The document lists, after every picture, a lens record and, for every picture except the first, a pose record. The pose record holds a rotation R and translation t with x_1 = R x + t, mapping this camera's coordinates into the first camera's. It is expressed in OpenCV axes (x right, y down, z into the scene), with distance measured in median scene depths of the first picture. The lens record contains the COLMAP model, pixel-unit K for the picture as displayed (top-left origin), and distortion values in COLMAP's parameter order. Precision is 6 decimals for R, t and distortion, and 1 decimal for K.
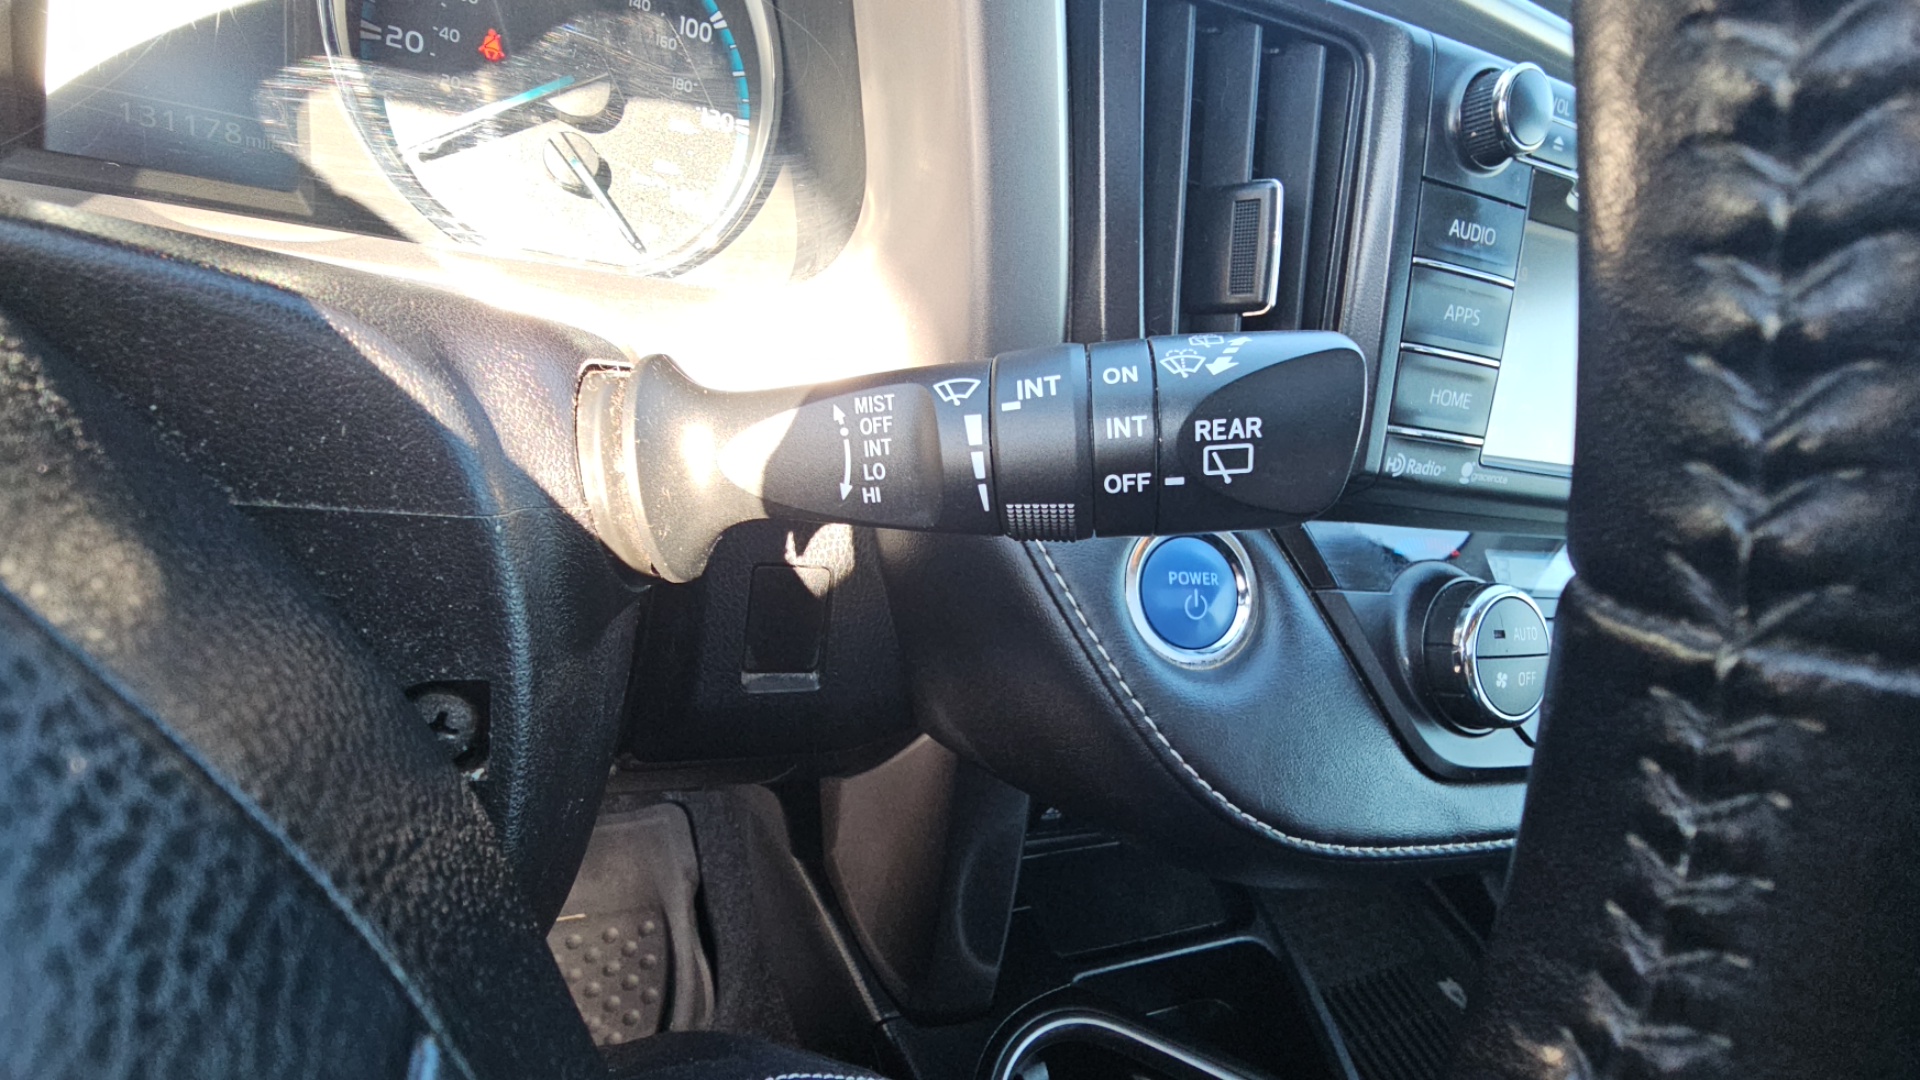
lens RADIAL K [[863.5, 0, 971.7], [0, 863.5, 525.6], [0, 0, 1]] dist [0.008492, -0.007086]
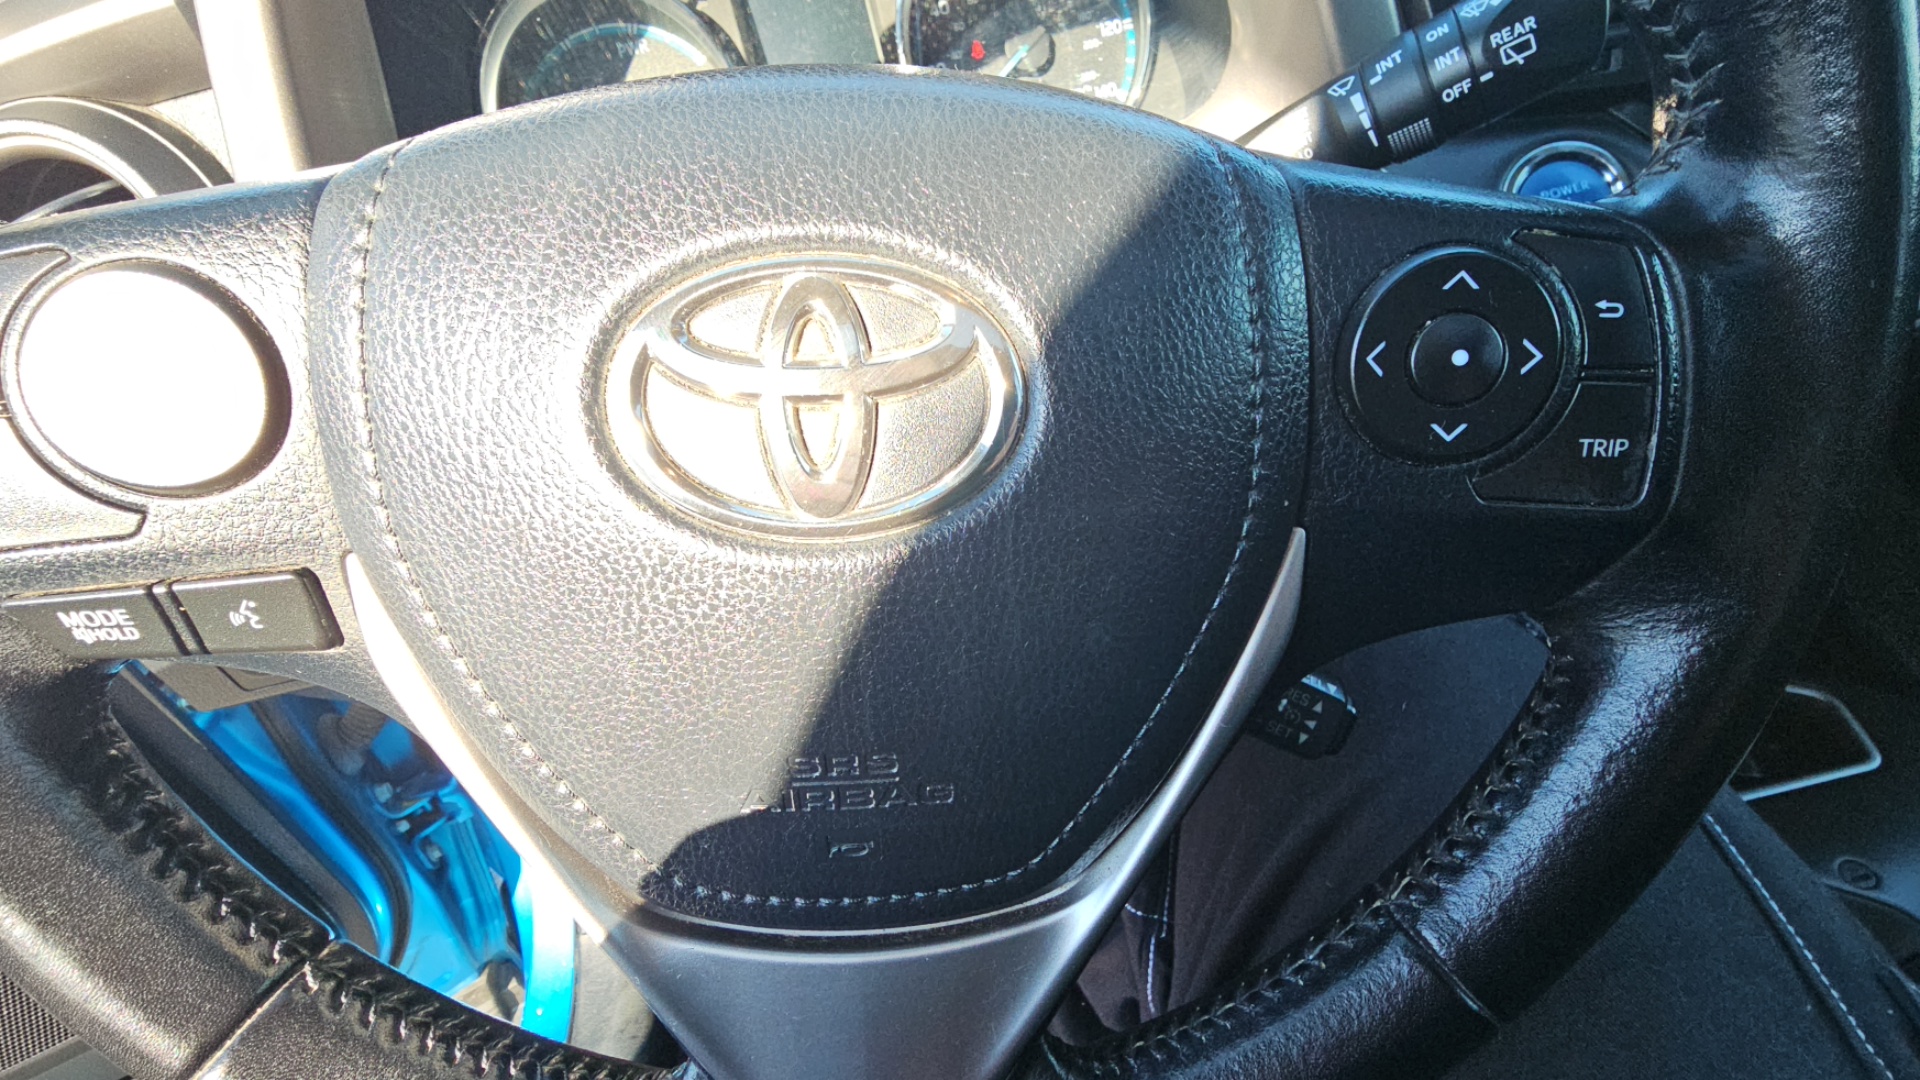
lens RADIAL K [[863.5, 0, 968.0], [0, 863.5, 543.1], [0, 0, 1]] dist [0.008492, -0.007086]
pose [[0.862714, -0.236177, -0.447152, -0.111055], [0.290122, 0.955401, 0.055125, 0.445888], [0.414190, -0.177286, 0.892758, -1.164012]]
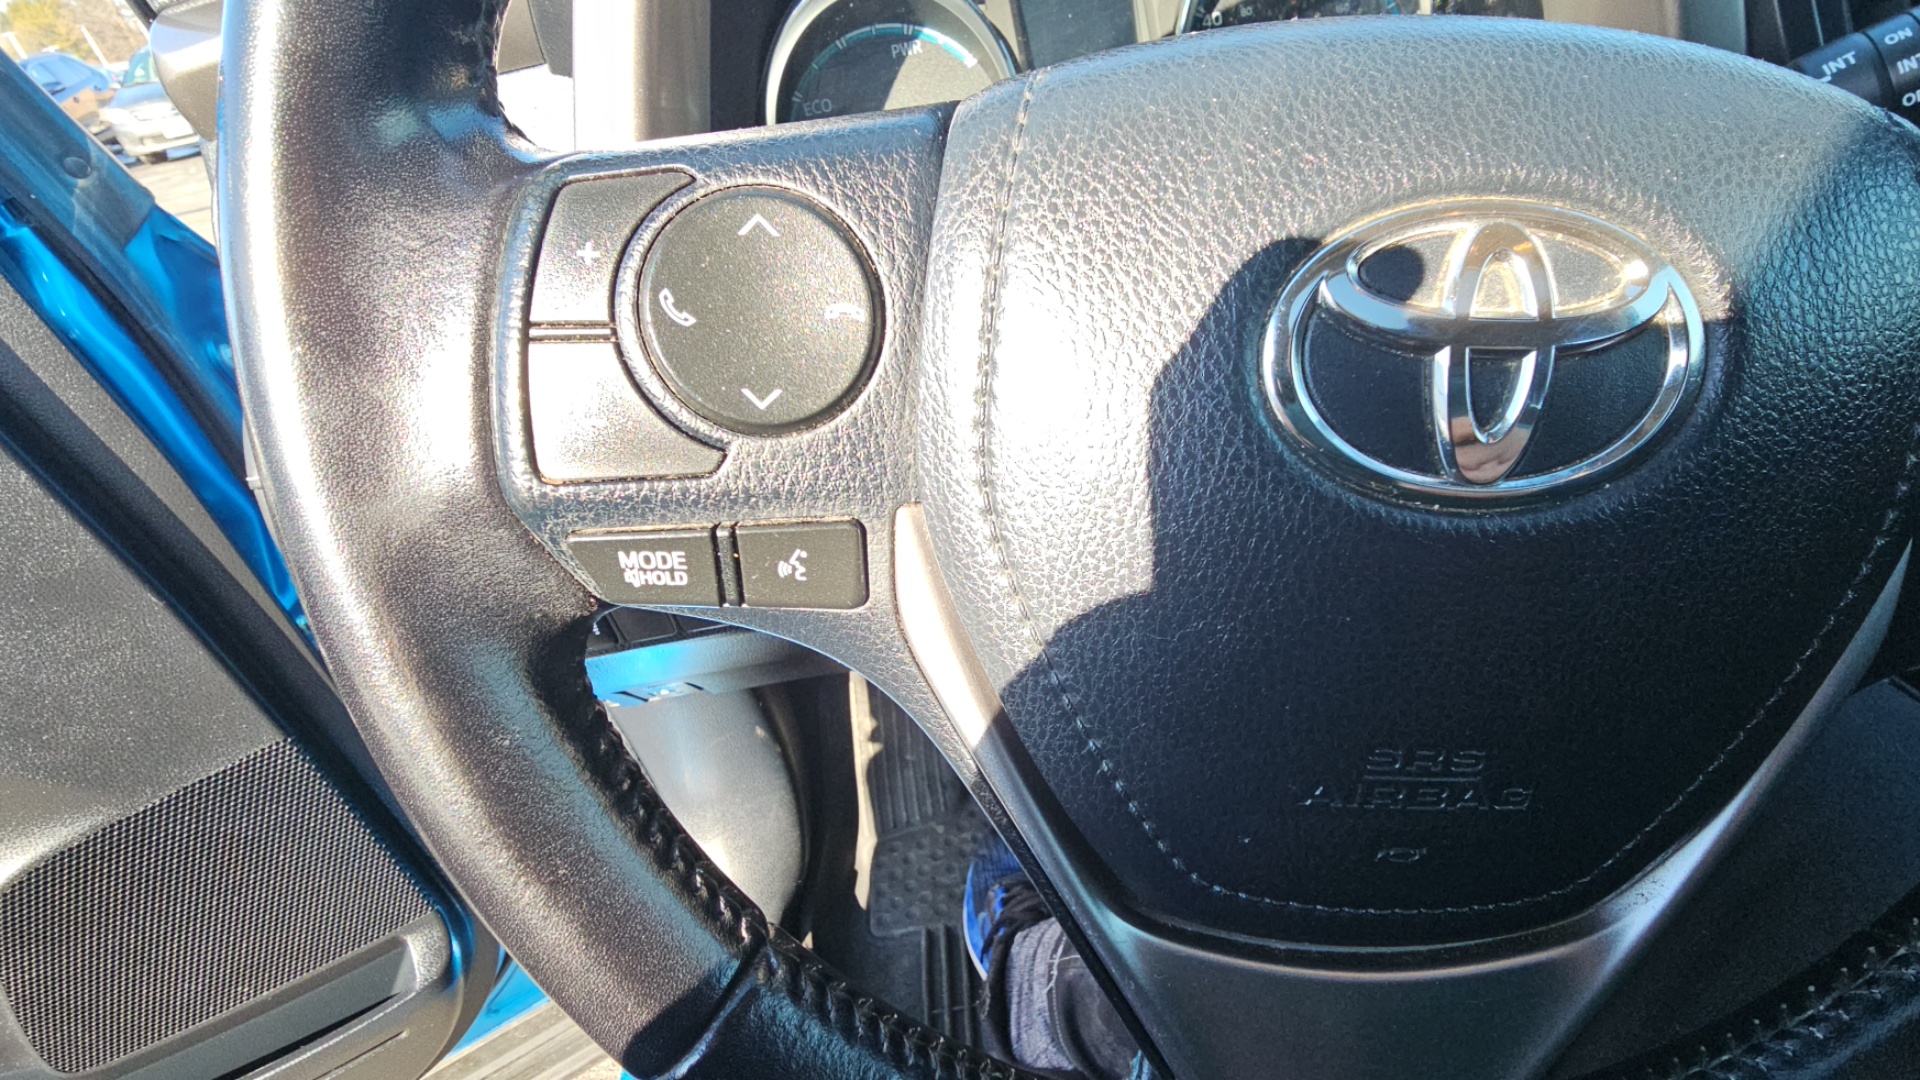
lens RADIAL K [[863.5, 0, 974.1], [0, 863.5, 546.5], [0, 0, 1]] dist [0.008492, -0.007086]
pose [[0.857985, -0.213034, -0.467416, -0.812021], [0.245576, 0.969336, 0.008982, 0.337287], [0.451170, -0.122492, 0.883992, -1.432296]]
